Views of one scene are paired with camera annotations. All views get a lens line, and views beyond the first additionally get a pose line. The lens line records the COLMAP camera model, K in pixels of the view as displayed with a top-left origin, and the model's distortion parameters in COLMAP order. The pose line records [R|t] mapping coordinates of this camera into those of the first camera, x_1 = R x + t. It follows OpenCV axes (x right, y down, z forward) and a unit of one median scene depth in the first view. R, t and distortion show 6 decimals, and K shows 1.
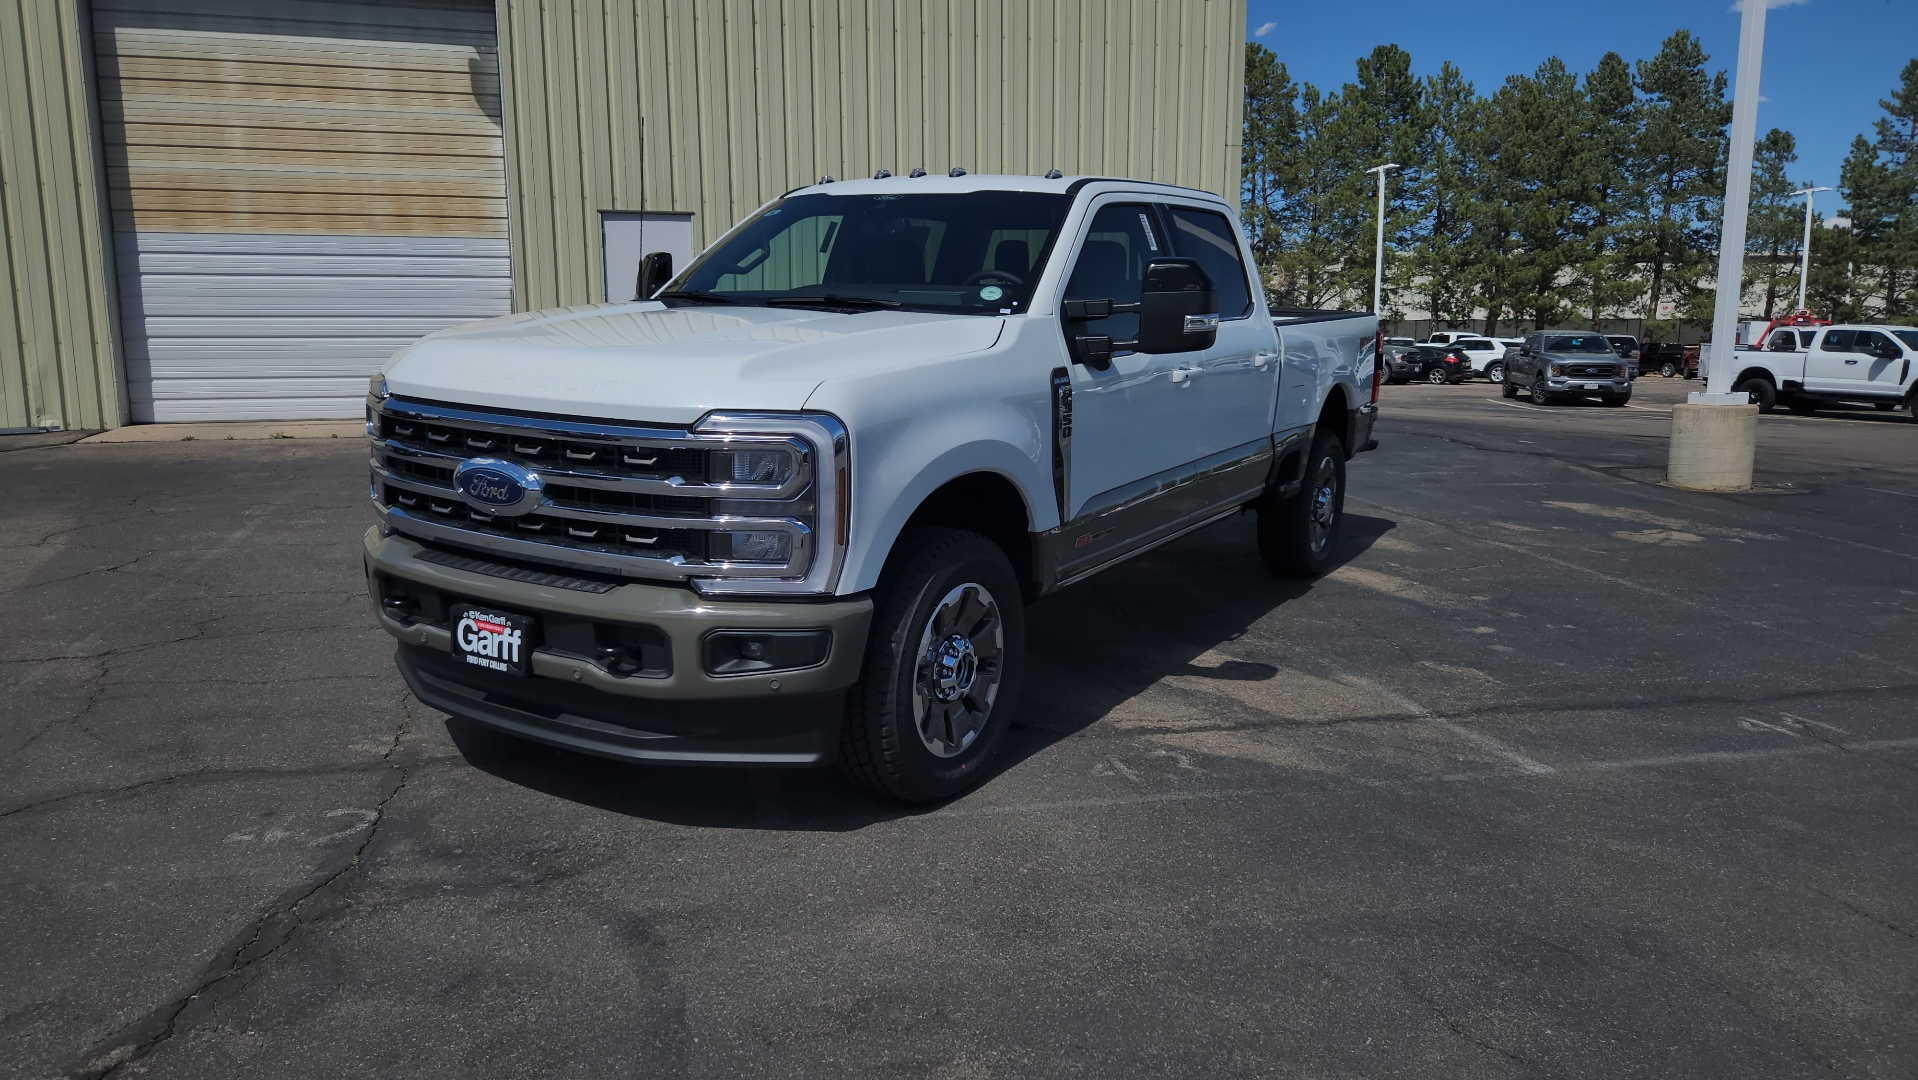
lens RADIAL K [[1278.4, 0, 931.0], [0, 1278.4, 544.5], [0, 0, 1]] dist [0.067188, -0.044685]
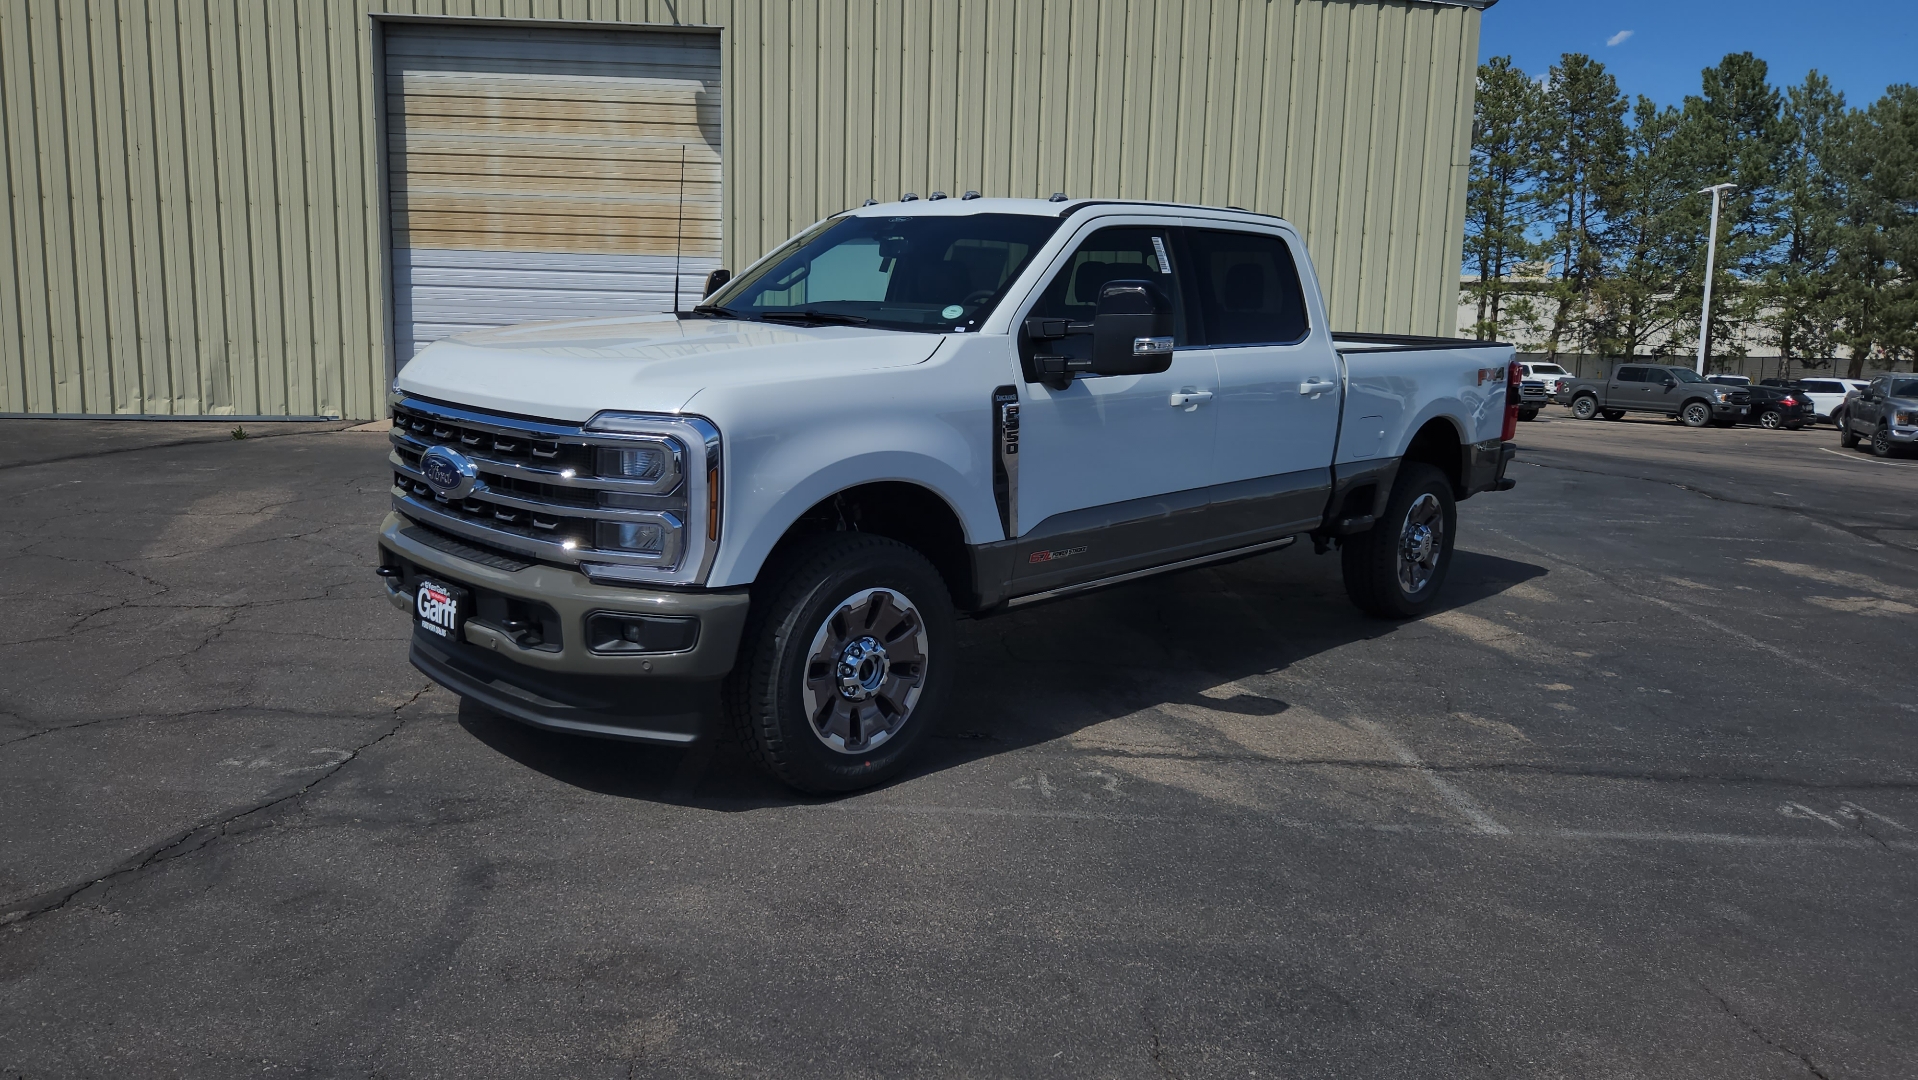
lens RADIAL K [[1278.4, 0, 931.0], [0, 1278.4, 544.5], [0, 0, 1]] dist [0.067188, -0.044685]
pose [[0.974920, 0.059272, -0.214516, 0.231524], [-0.062720, 0.997988, -0.009295, 0.001491], [0.213534, 0.022516, 0.976676, -0.006131]]
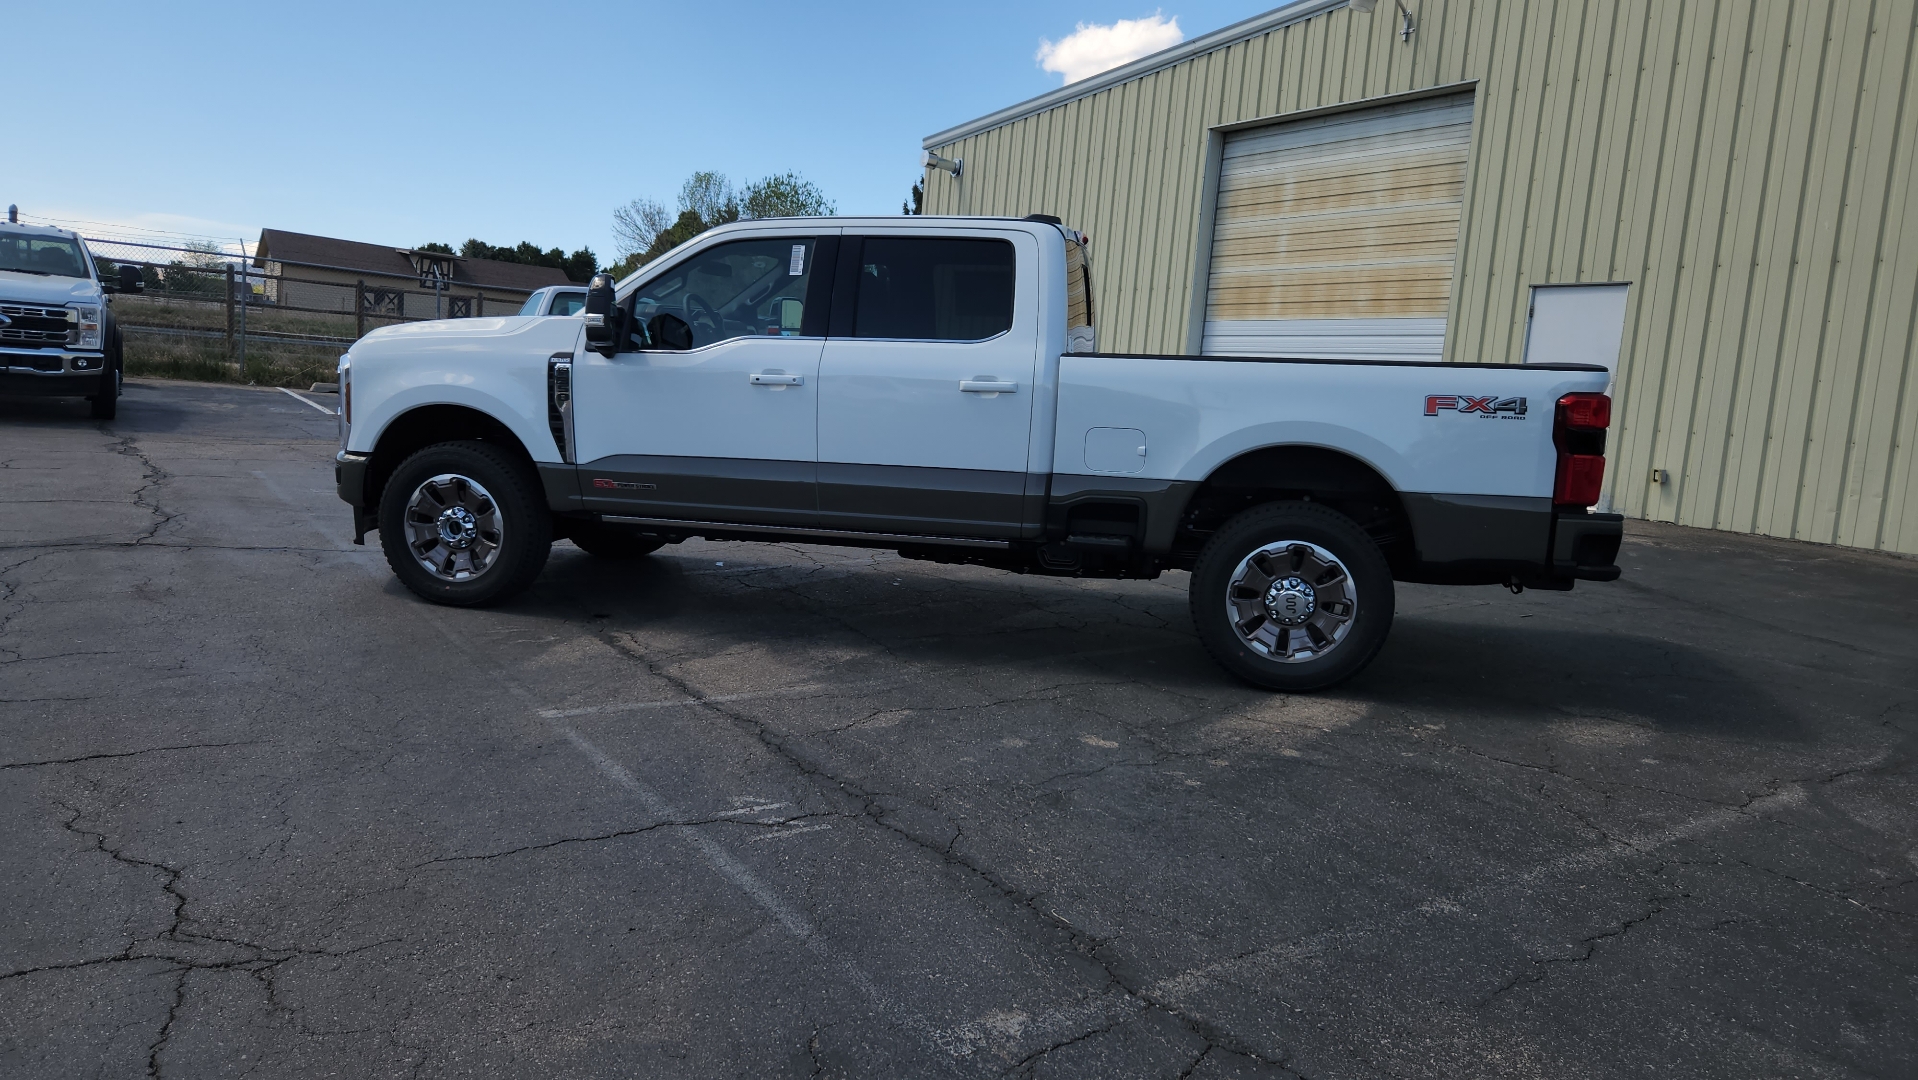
lens RADIAL K [[1302.8, 0, 929.2], [0, 1302.8, 535.0], [0, 0, 1]] dist [0.070617, -0.056151]
pose [[0.330100, 0.131737, -0.934708, 1.412178], [-0.225037, 0.972645, 0.057610, -0.099048], [0.916729, 0.191327, 0.350716, 0.772864]]
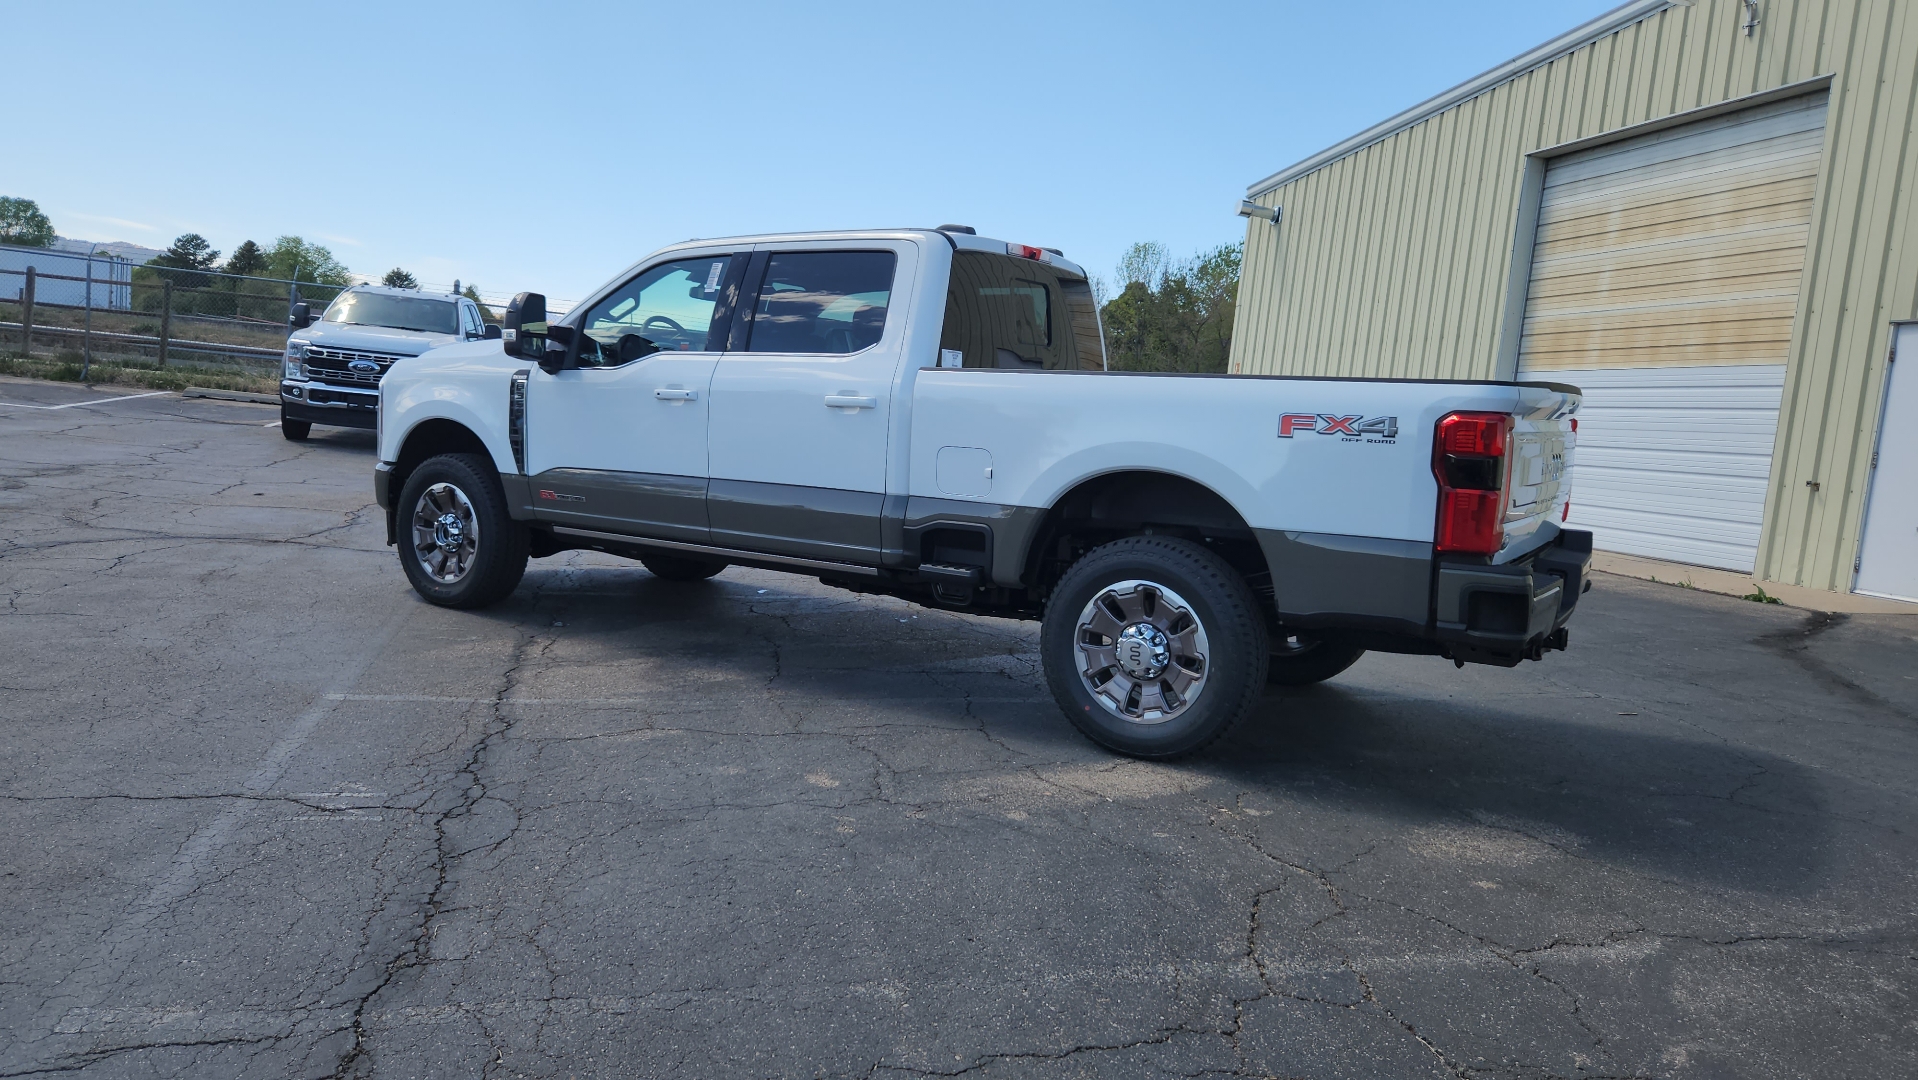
lens RADIAL K [[1302.8, 0, 929.2], [0, 1302.8, 535.0], [0, 0, 1]] dist [0.070617, -0.056151]
pose [[-0.017458, 0.088943, -0.995884, 1.429110], [-0.253041, 0.963217, 0.090461, -0.181908], [0.967298, 0.253578, 0.005691, 1.298096]]
